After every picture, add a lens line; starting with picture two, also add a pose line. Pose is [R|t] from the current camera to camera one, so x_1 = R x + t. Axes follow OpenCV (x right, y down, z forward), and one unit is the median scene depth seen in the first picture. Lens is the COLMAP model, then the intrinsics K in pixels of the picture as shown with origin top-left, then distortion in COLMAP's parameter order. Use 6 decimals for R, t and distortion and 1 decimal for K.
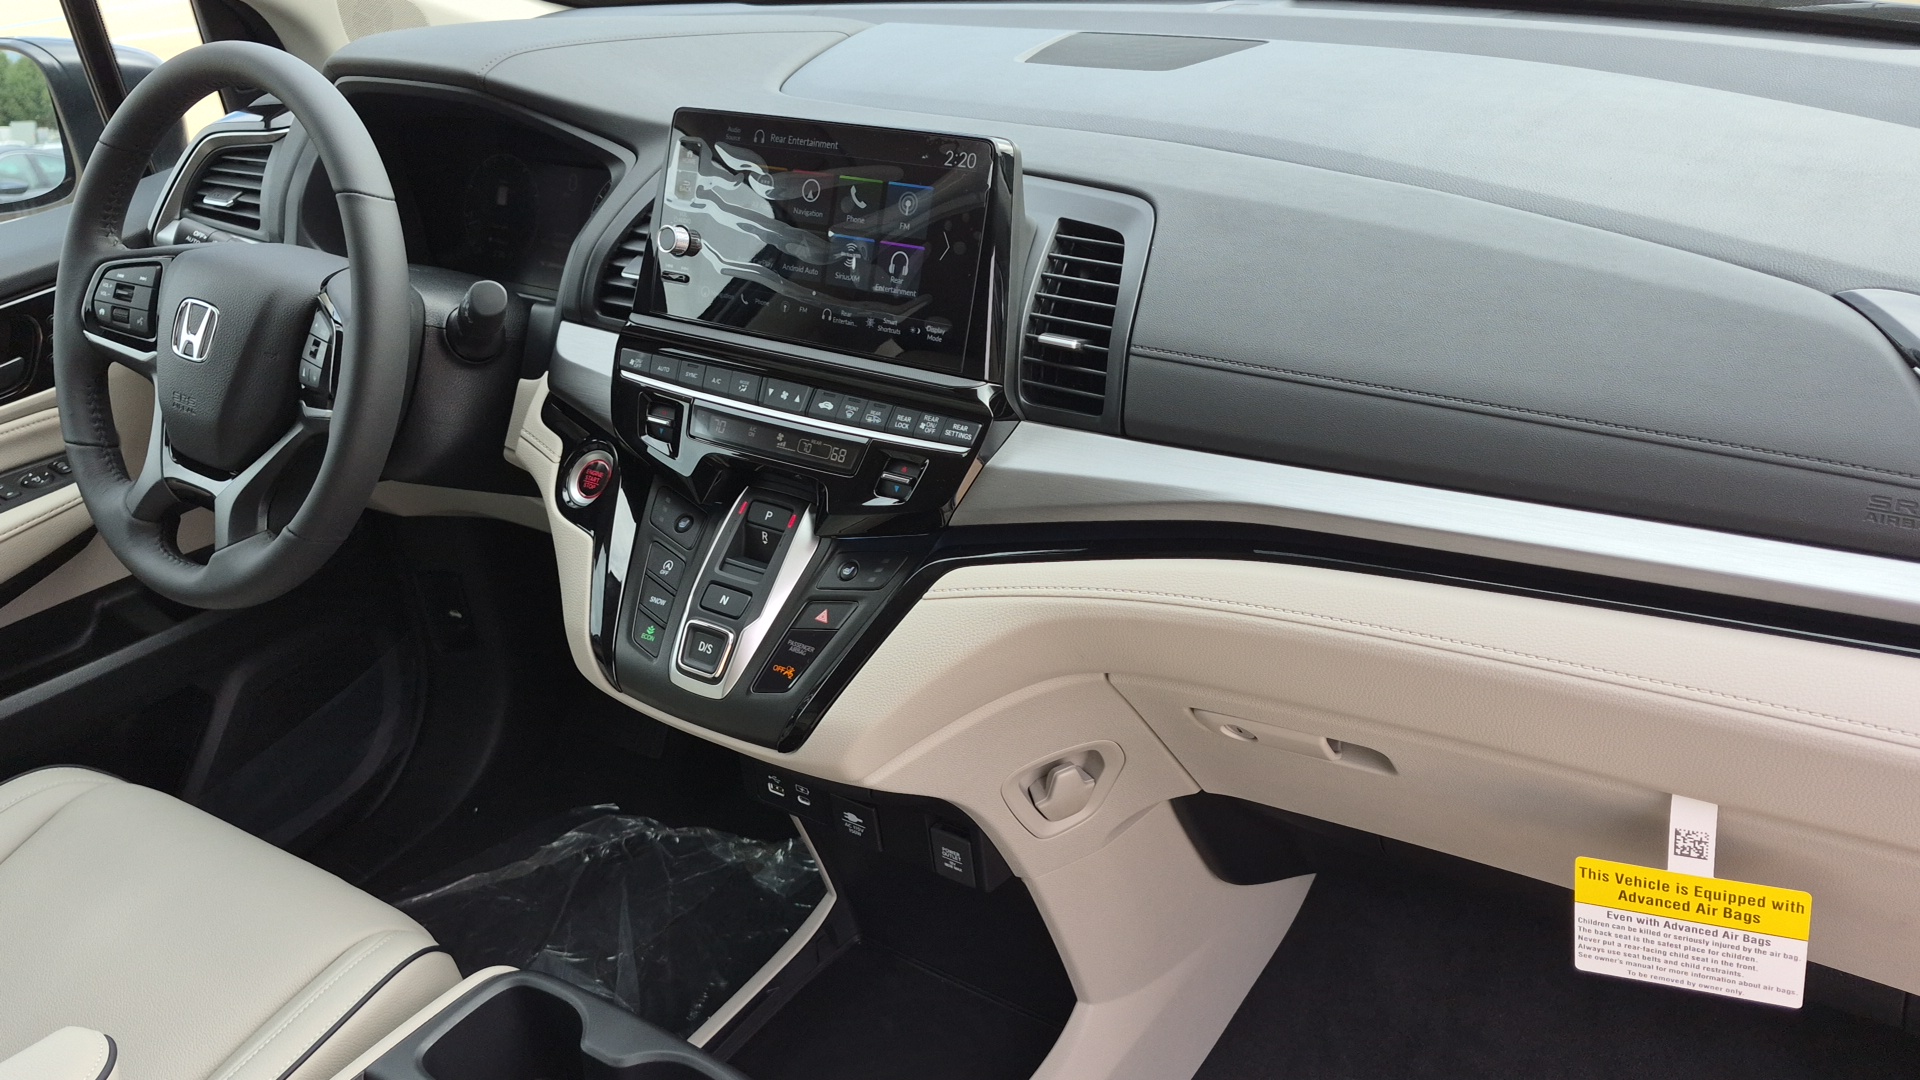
lens RADIAL K [[1676.7, 0, 957.5], [0, 1676.7, 545.8], [0, 0, 1]] dist [0.071512, -0.009801]
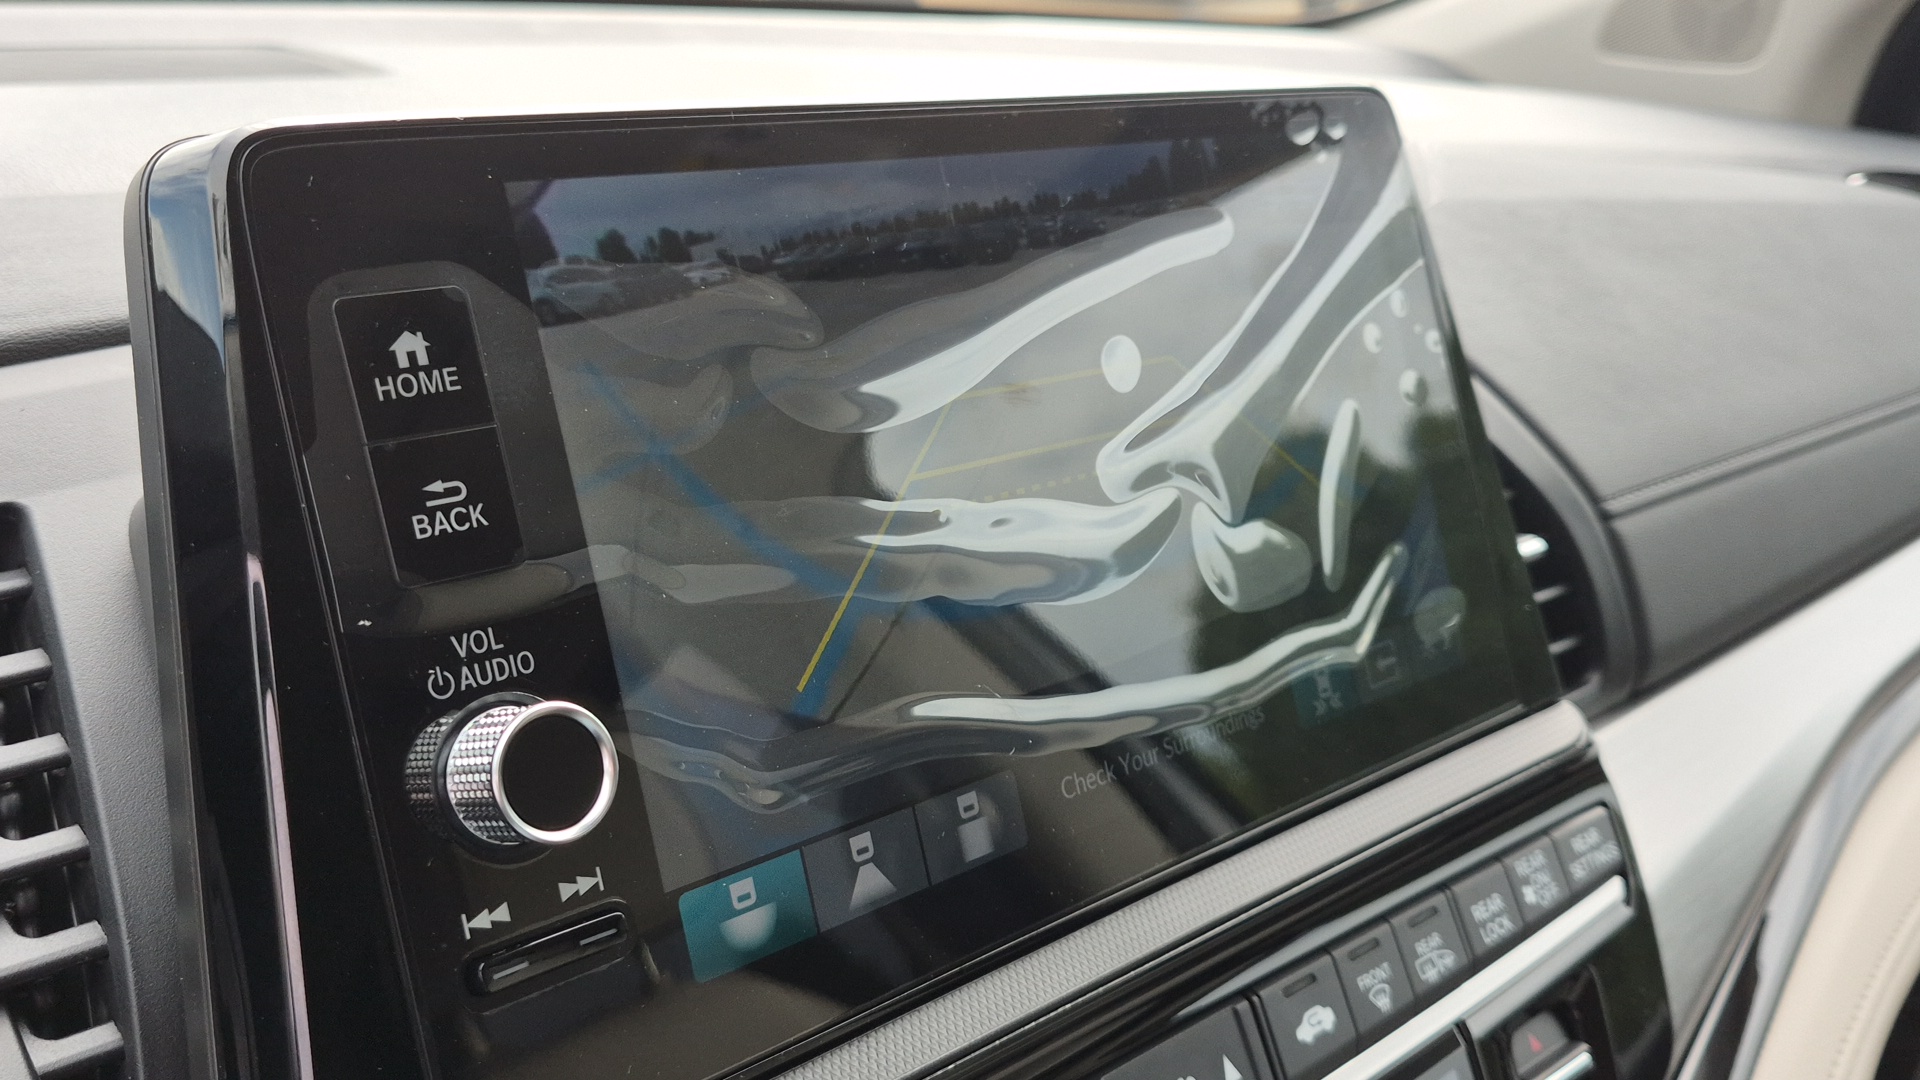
lens RADIAL K [[1909.1, 0, 951.3], [0, 1909.1, 537.3], [0, 0, 1]] dist [0.070236, 0.000000]
pose [[0.177344, -0.230436, 0.956791, -0.397187], [0.389353, 0.909310, 0.146833, -0.238724], [-0.903855, 0.346490, 0.250981, 0.967641]]
